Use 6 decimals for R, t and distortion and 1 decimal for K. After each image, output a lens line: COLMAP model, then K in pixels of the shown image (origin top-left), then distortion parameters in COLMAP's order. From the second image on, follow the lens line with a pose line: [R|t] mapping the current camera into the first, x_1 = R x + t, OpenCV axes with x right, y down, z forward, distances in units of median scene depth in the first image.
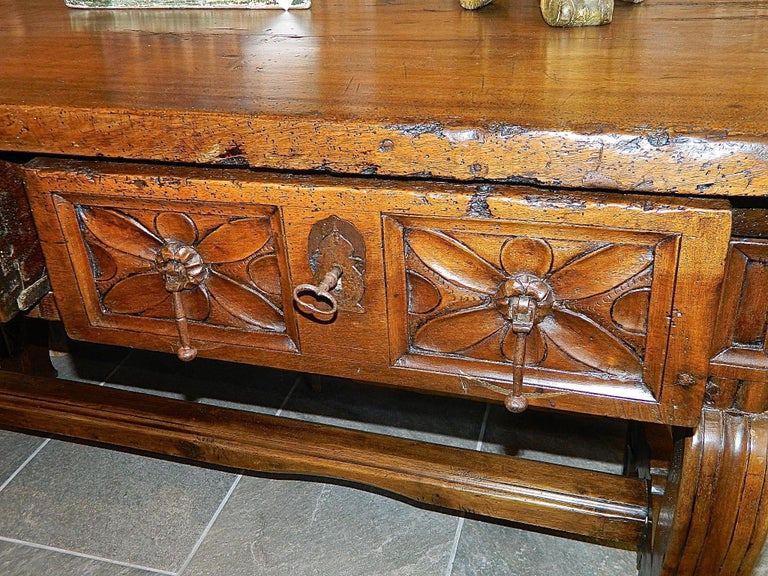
lens RADIAL K [[627.3, 0, 360.6], [0, 627.3, 264.0], [0, 0, 1]] dist [0.006947, 0.001462]
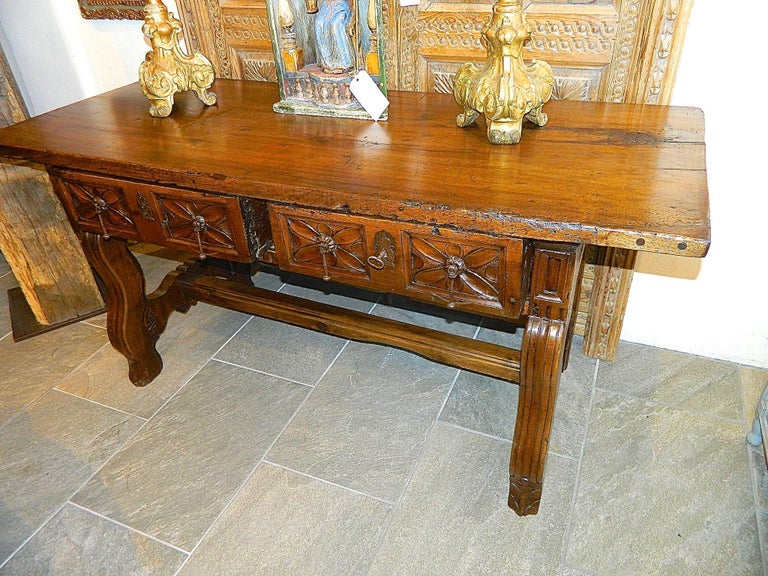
lens RADIAL K [[627.3, 0, 384.4], [0, 627.3, 288.3], [0, 0, 1]] dist [0.006947, 0.001462]
pose [[0.987890, 0.067143, -0.139878, 0.330761], [-0.047670, 0.989258, 0.138189, -0.191244], [0.147653, -0.129848, 0.980478, -1.552024]]
